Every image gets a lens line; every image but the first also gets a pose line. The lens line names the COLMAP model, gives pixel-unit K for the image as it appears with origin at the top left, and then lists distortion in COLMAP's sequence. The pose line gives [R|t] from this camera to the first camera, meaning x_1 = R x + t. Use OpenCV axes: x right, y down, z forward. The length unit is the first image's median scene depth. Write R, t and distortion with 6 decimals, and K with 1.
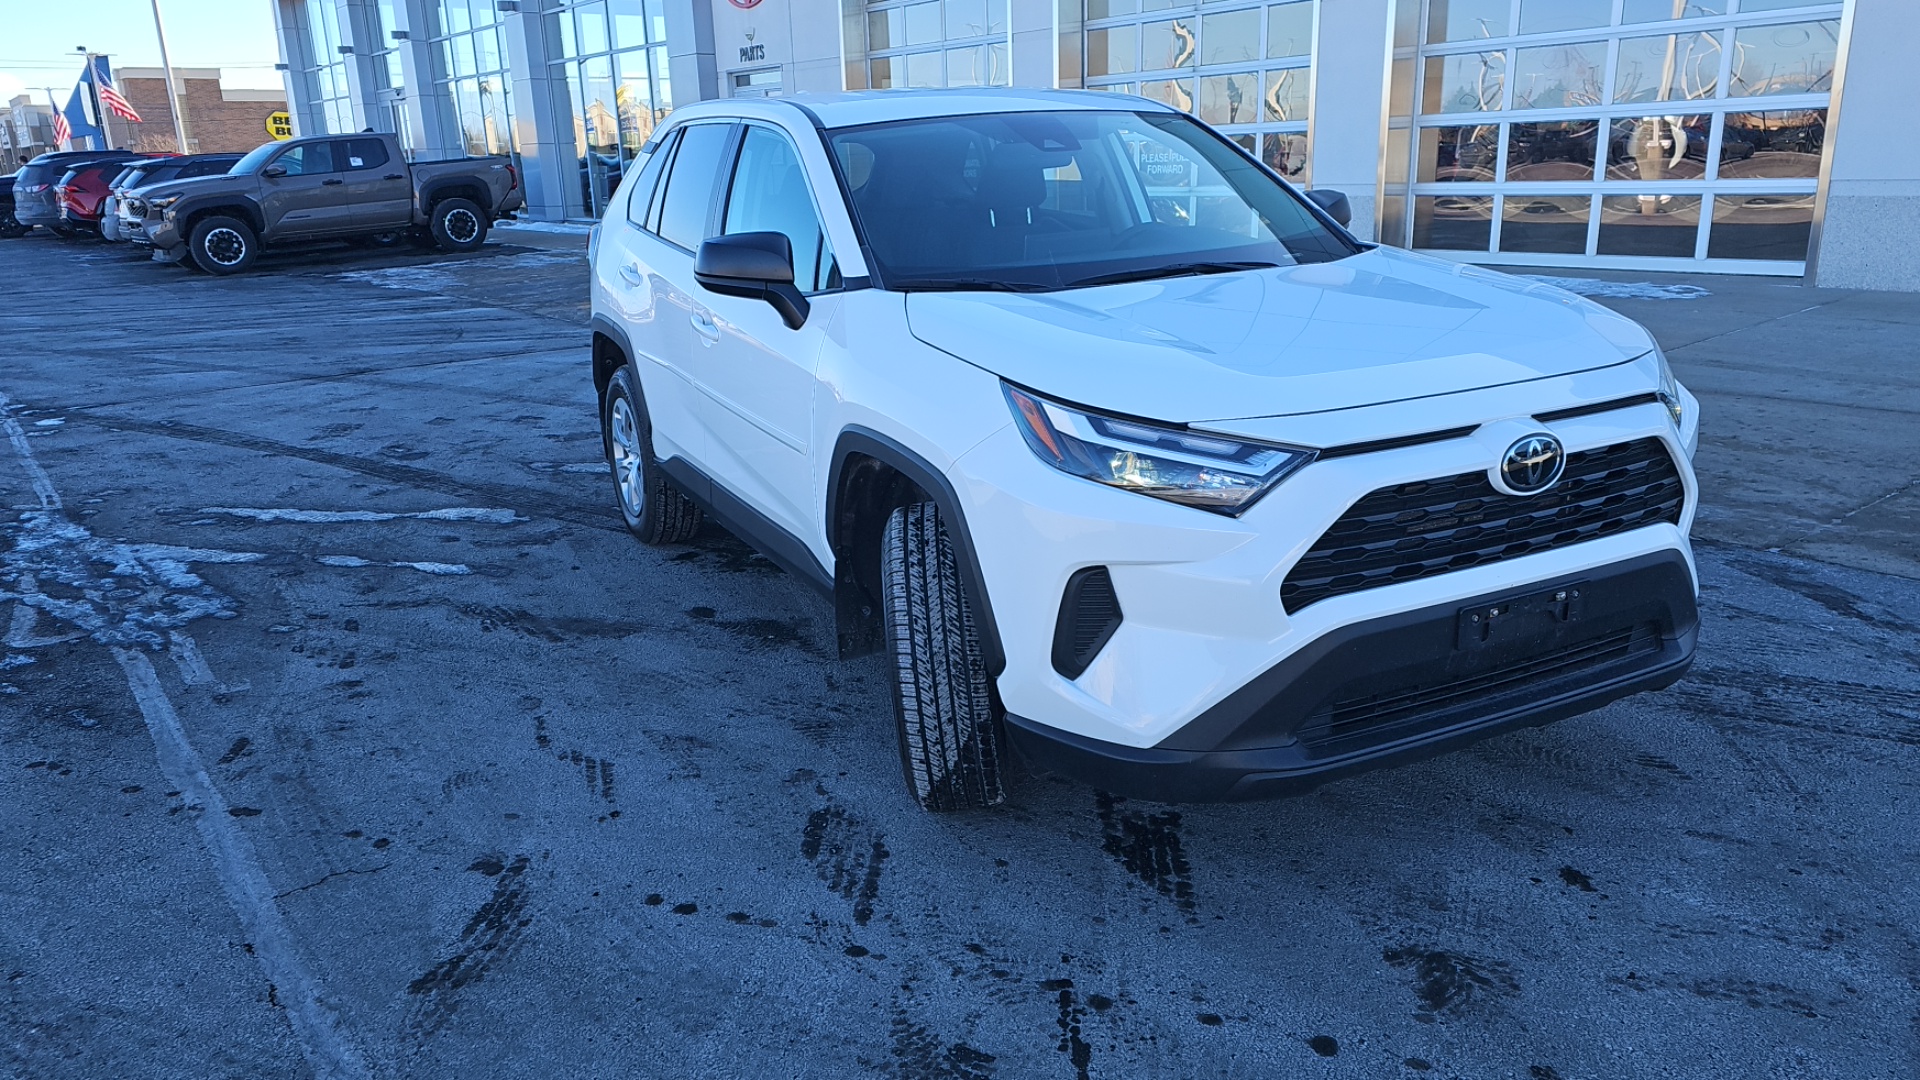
lens RADIAL K [[1371.9, 0, 958.3], [0, 1371.9, 538.3], [0, 0, 1]] dist [0.070842, -0.061271]
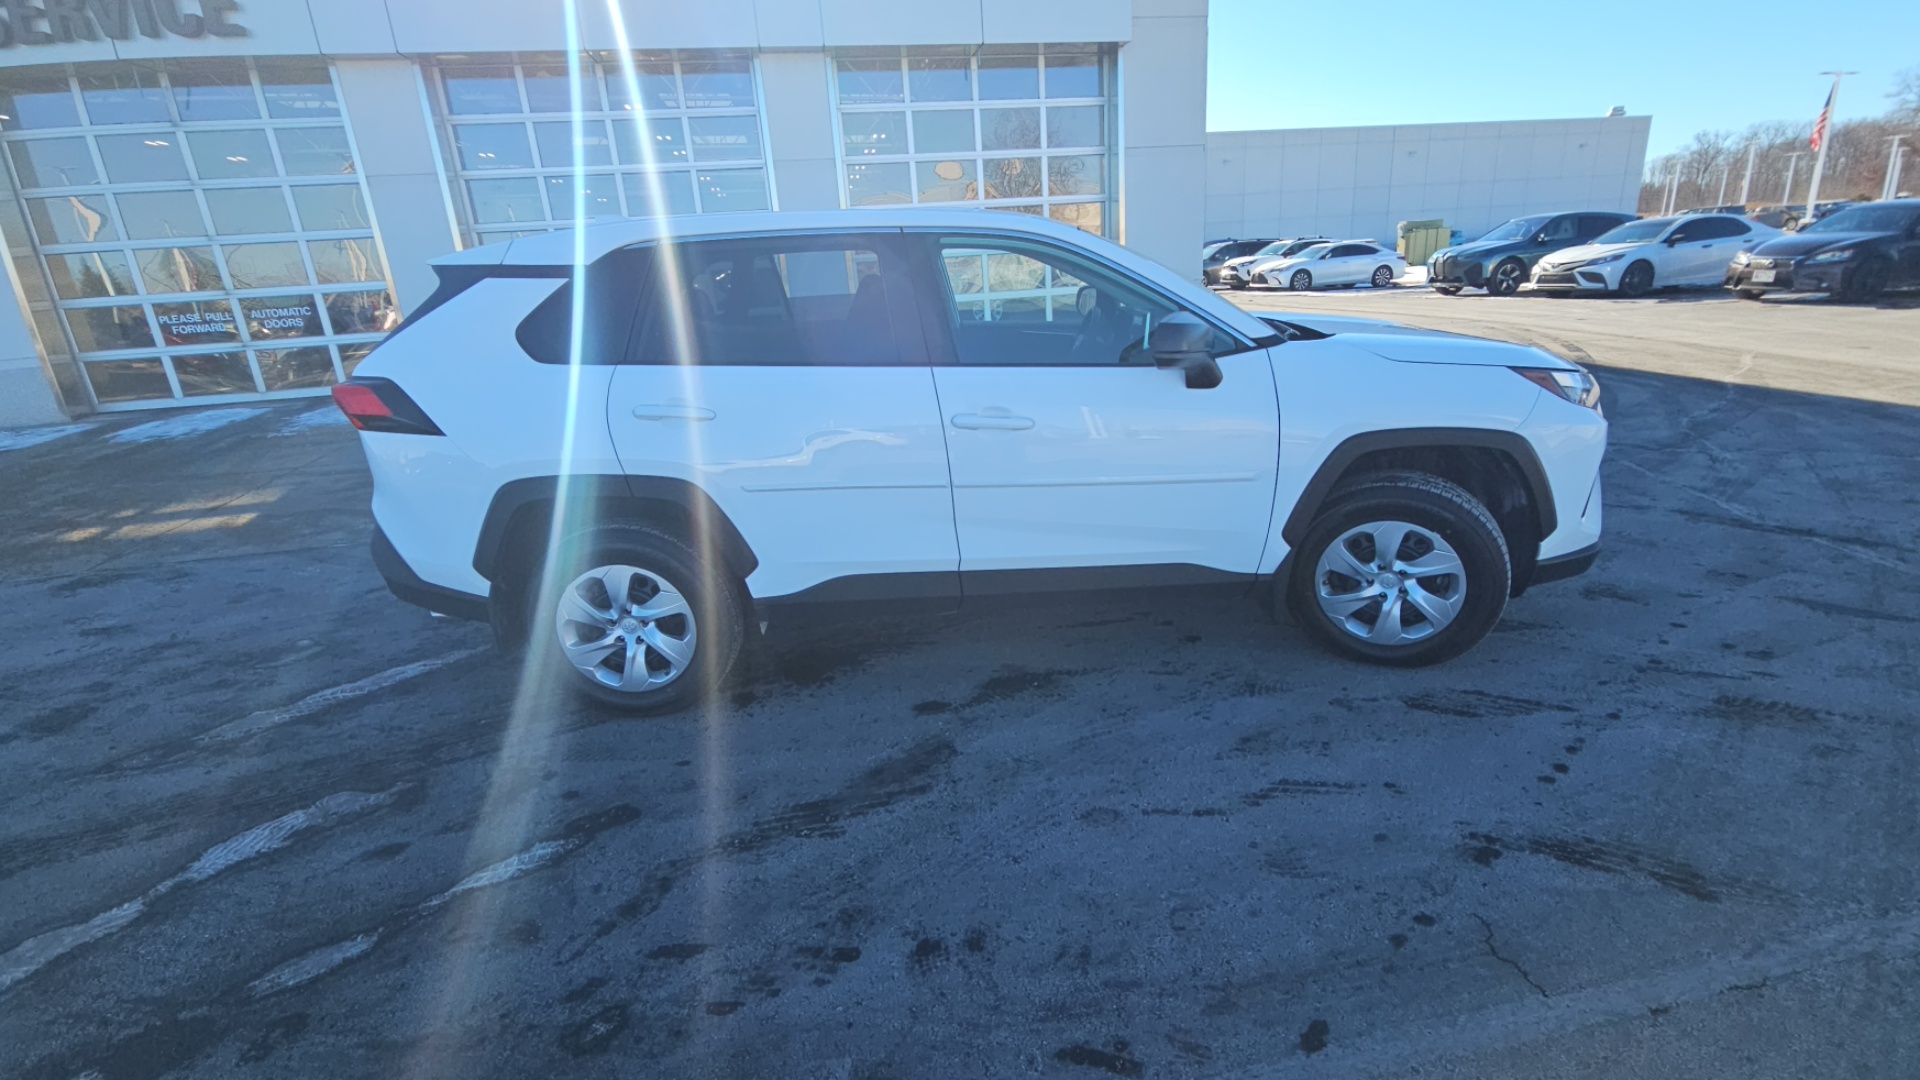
lens RADIAL K [[853.4, 0, 979.1], [0, 853.4, 546.4], [0, 0, 1]] dist [0.004588, -0.002483]
pose [[0.427979, -0.281815, 0.858728, -0.729256], [0.286261, 0.943492, 0.166964, -0.166193], [-0.857257, 0.174363, 0.484467, 0.674540]]
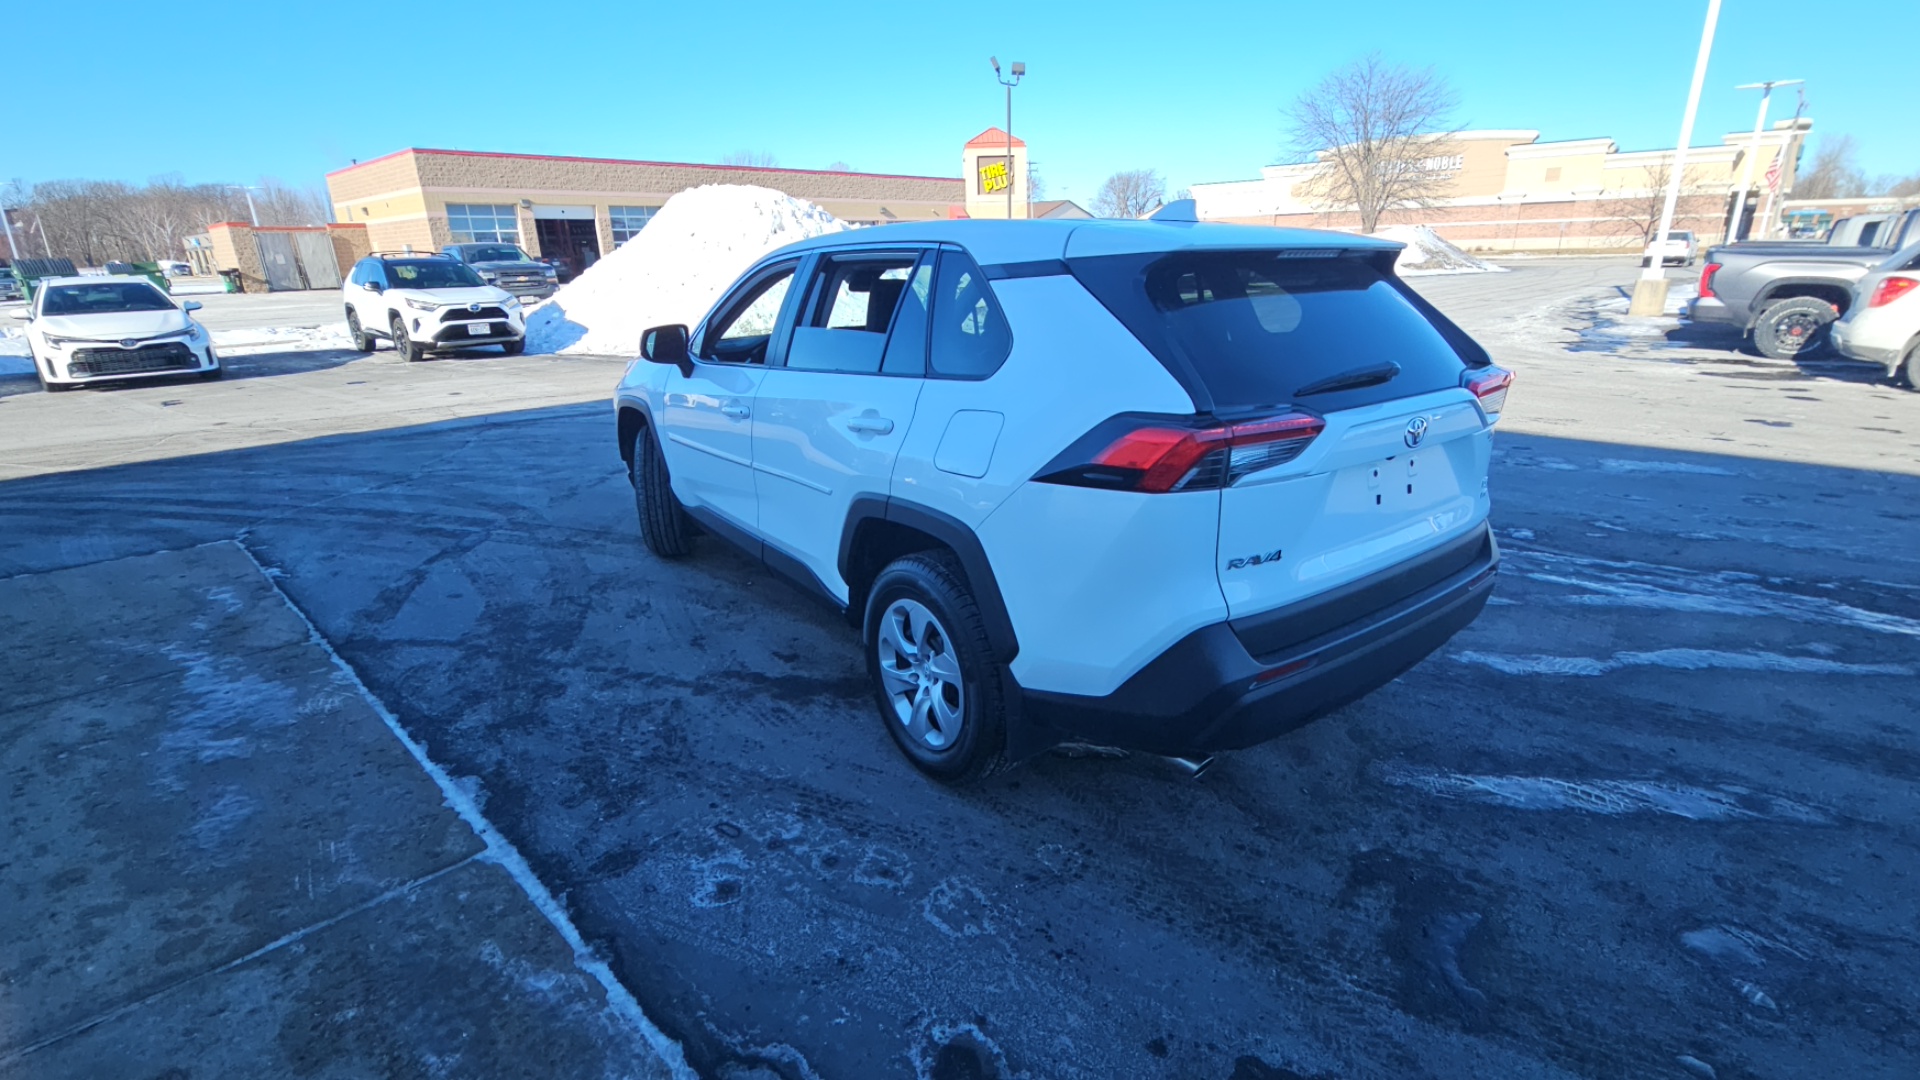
lens RADIAL K [[853.4, 0, 985.7], [0, 853.4, 540.3], [0, 0, 1]] dist [0.004588, -0.002483]
pose [[-0.980901, 0.111368, -0.159470, 0.106446], [0.001285, 0.823552, 0.567239, -0.549504], [0.194504, 0.556201, -0.807966, 1.841652]]
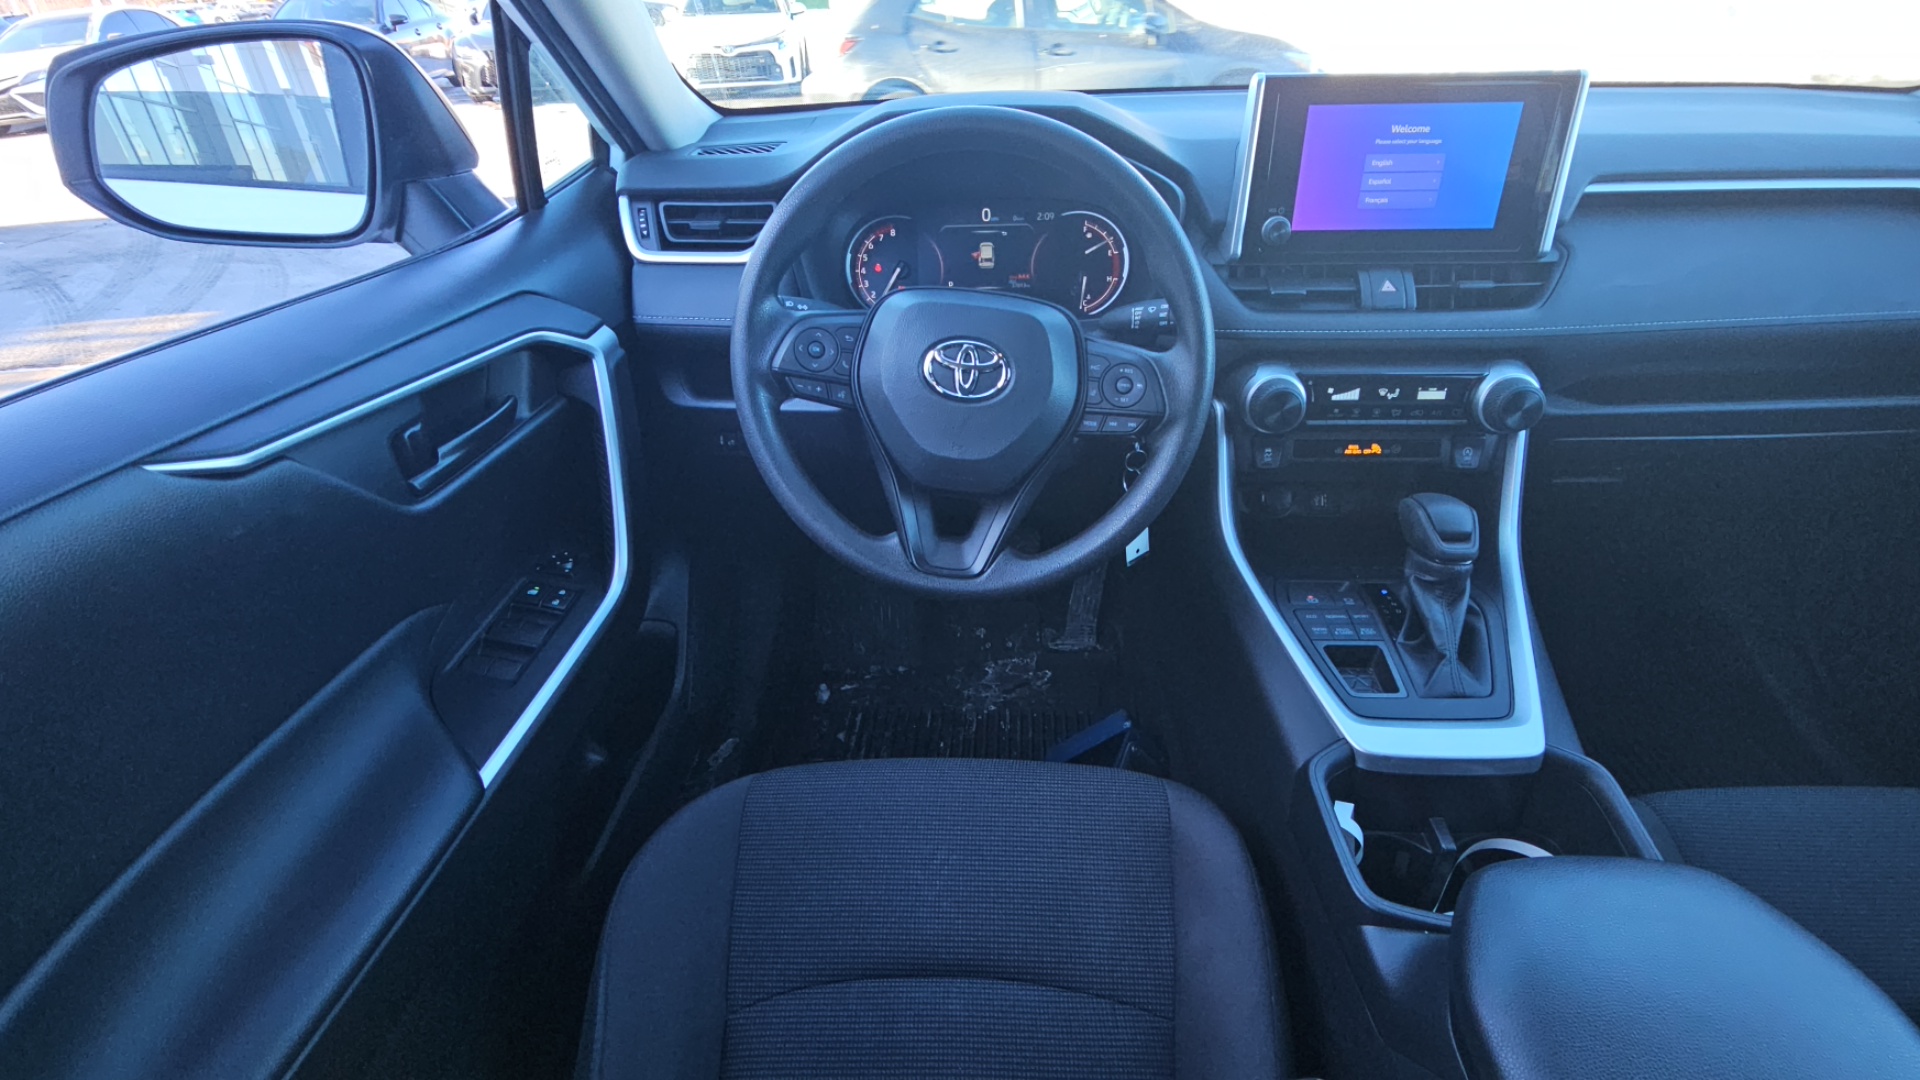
lens RADIAL K [[853.4, 0, 980.5], [0, 853.4, 549.5], [0, 0, 1]] dist [0.004588, -0.002483]
pose [[-0.875709, -0.214950, 0.432354, 0.053144], [0.187781, 0.673333, 0.715095, -0.267192], [-0.444828, 0.707403, -0.549280, 1.080603]]
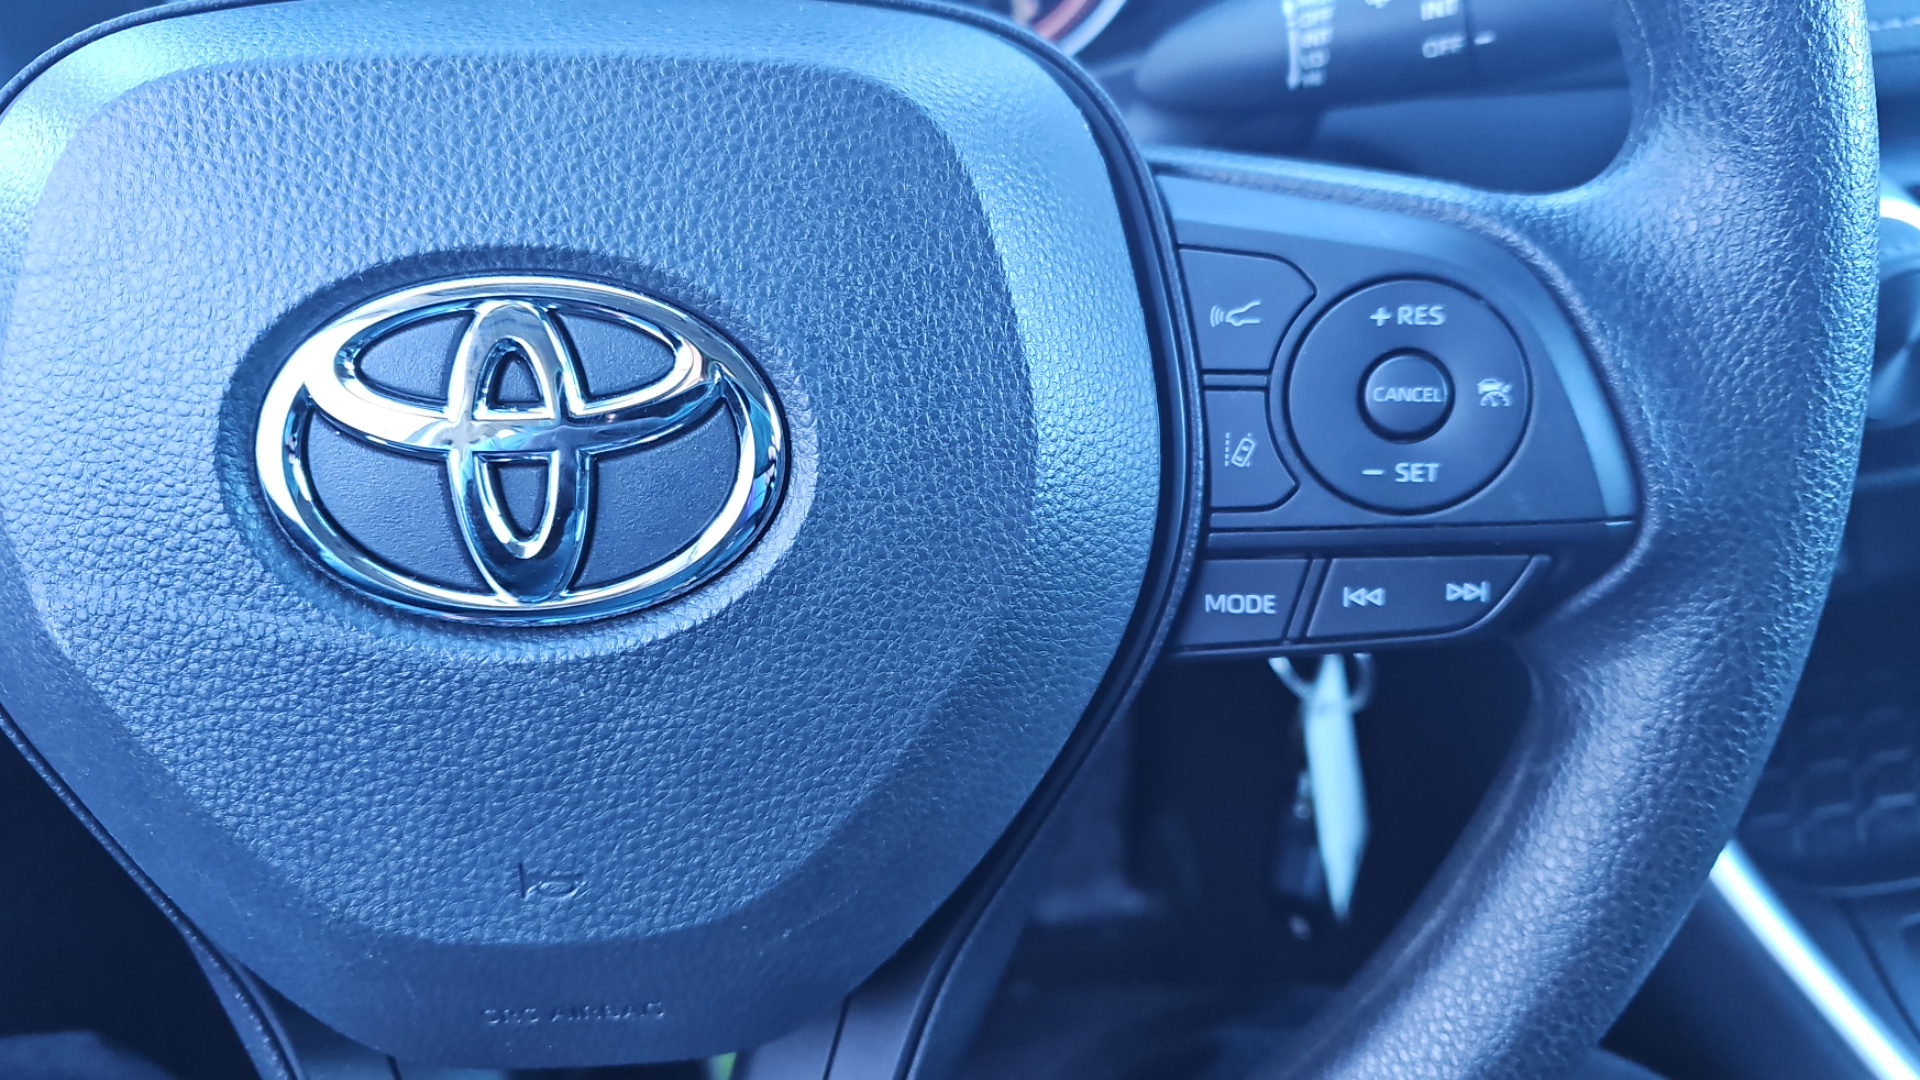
lens RADIAL K [[1371.9, 0, 938.7], [0, 1371.9, 530.0], [0, 0, 1]] dist [0.070842, -0.061271]
pose [[-0.927055, -0.095578, 0.362538, 0.098168], [0.227960, 0.624002, 0.747433, -0.210828], [-0.297662, 0.775556, -0.556696, 1.002069]]
